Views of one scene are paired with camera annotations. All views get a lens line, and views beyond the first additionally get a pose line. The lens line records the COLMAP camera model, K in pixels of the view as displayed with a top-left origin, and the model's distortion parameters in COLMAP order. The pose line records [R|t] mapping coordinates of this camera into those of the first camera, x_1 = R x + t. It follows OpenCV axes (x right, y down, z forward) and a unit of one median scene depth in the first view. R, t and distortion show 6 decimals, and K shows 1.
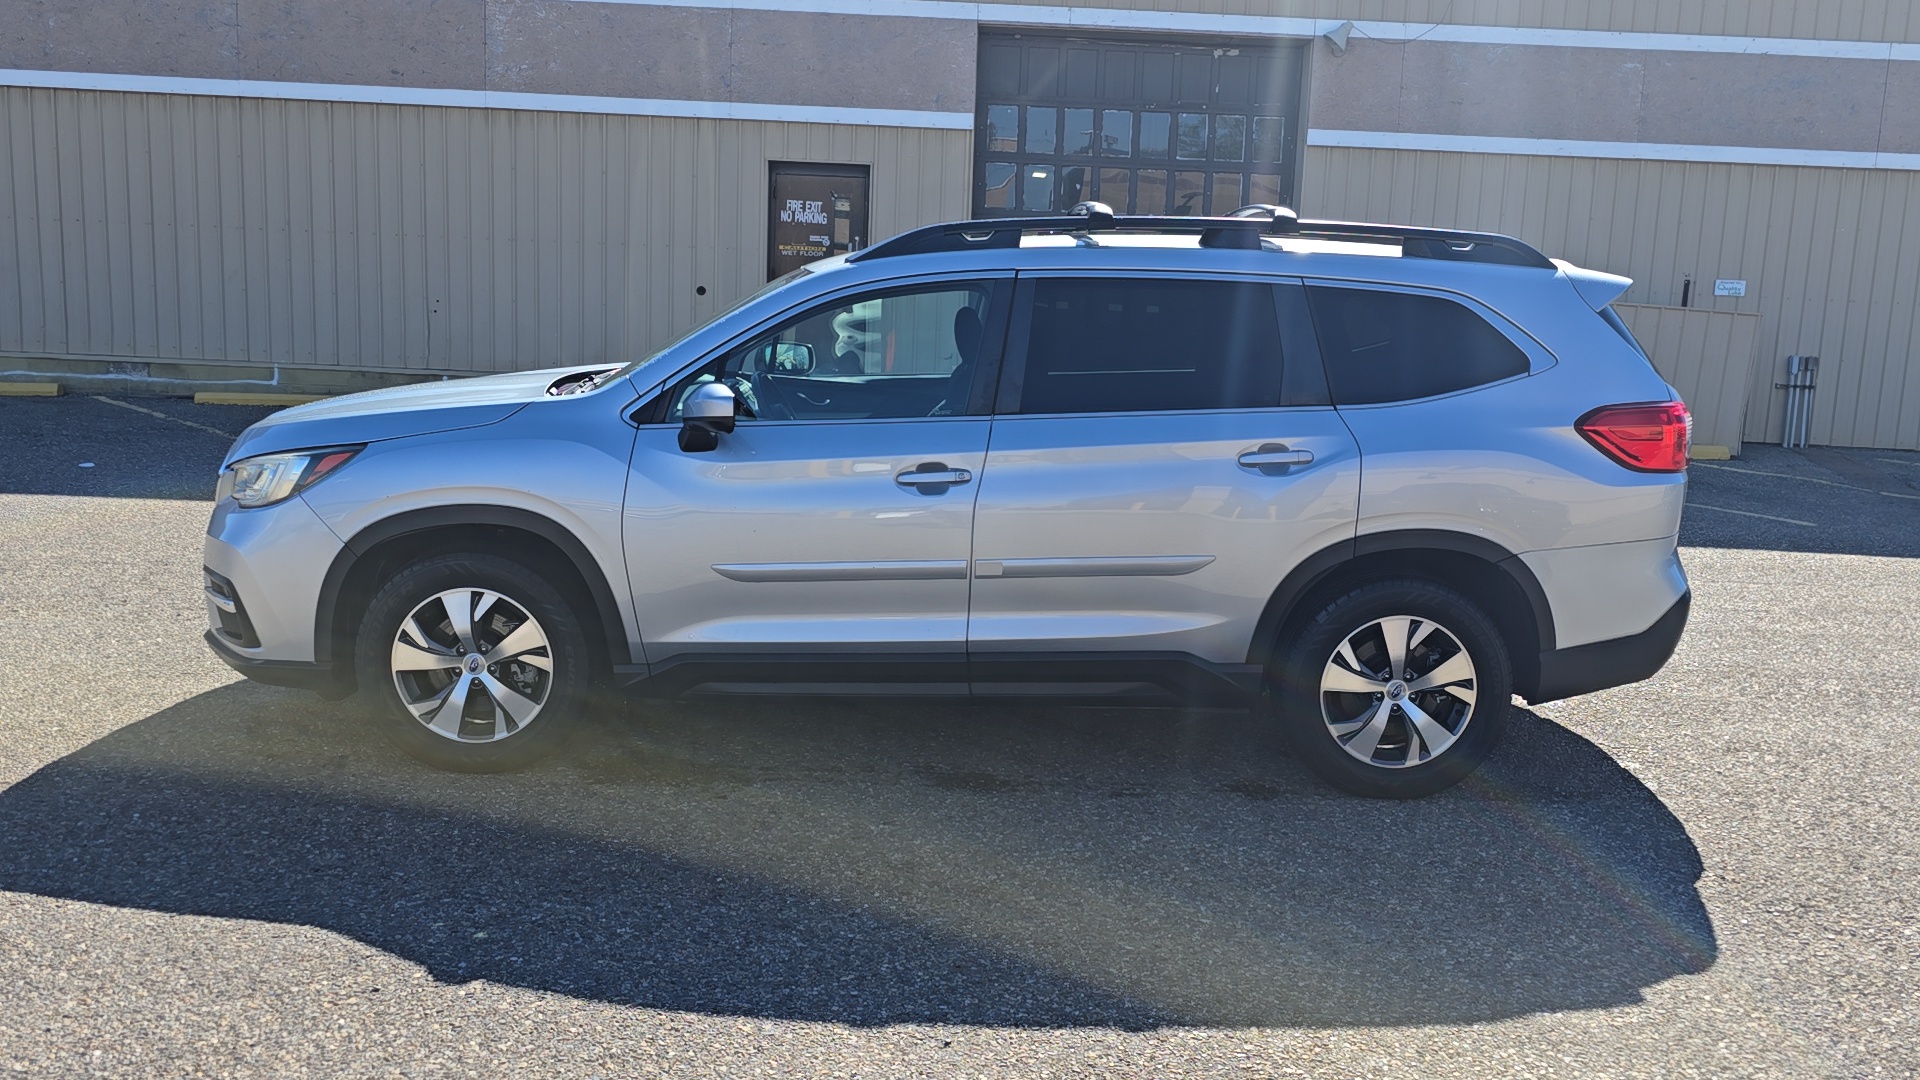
lens RADIAL K [[1592.2, 0, 975.5], [0, 1592.2, 546.1], [0, 0, 1]] dist [0.003291, 0.003947]
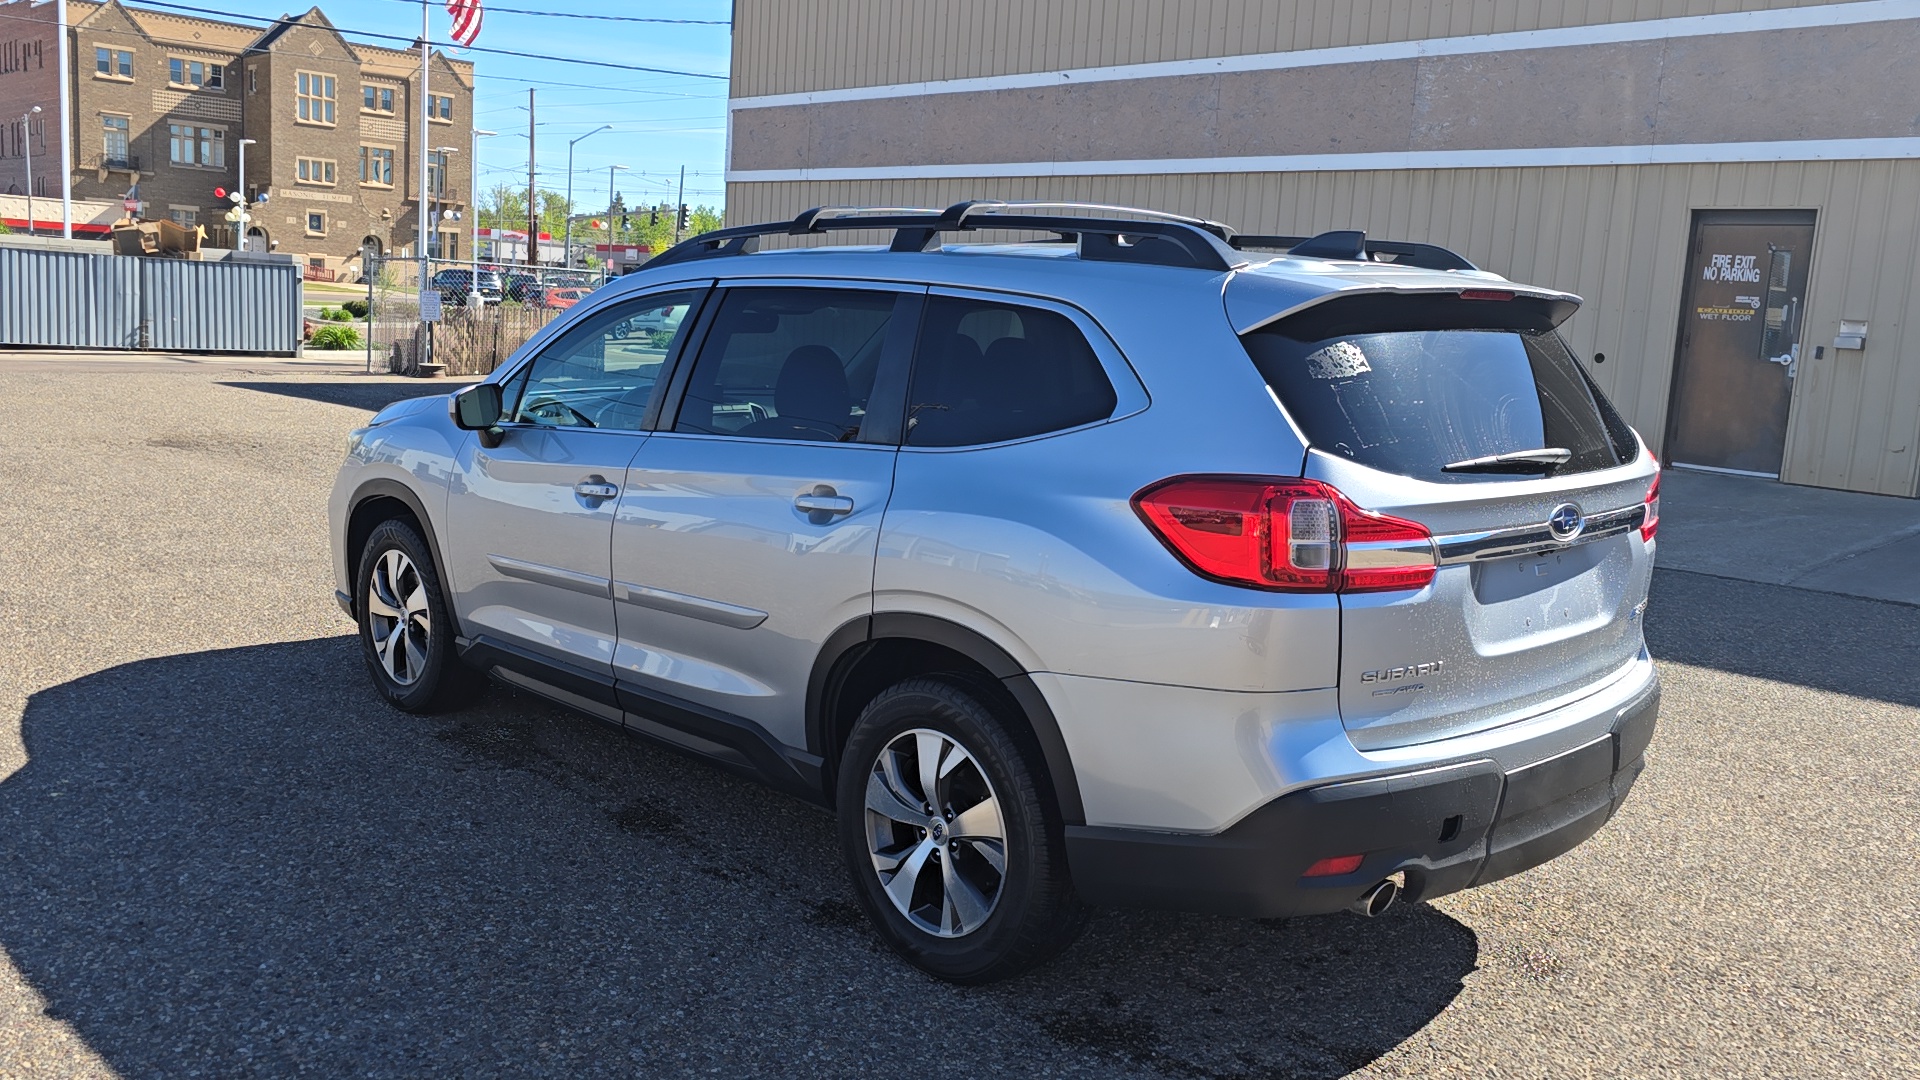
lens RADIAL K [[1592.2, 0, 975.5], [0, 1592.2, 546.1], [0, 0, 1]] dist [0.003291, 0.003947]
pose [[0.674899, 0.110974, -0.729517, 0.804375], [-0.148533, 0.988822, 0.013006, -0.053890], [0.722806, 0.099580, 0.683839, 0.486444]]
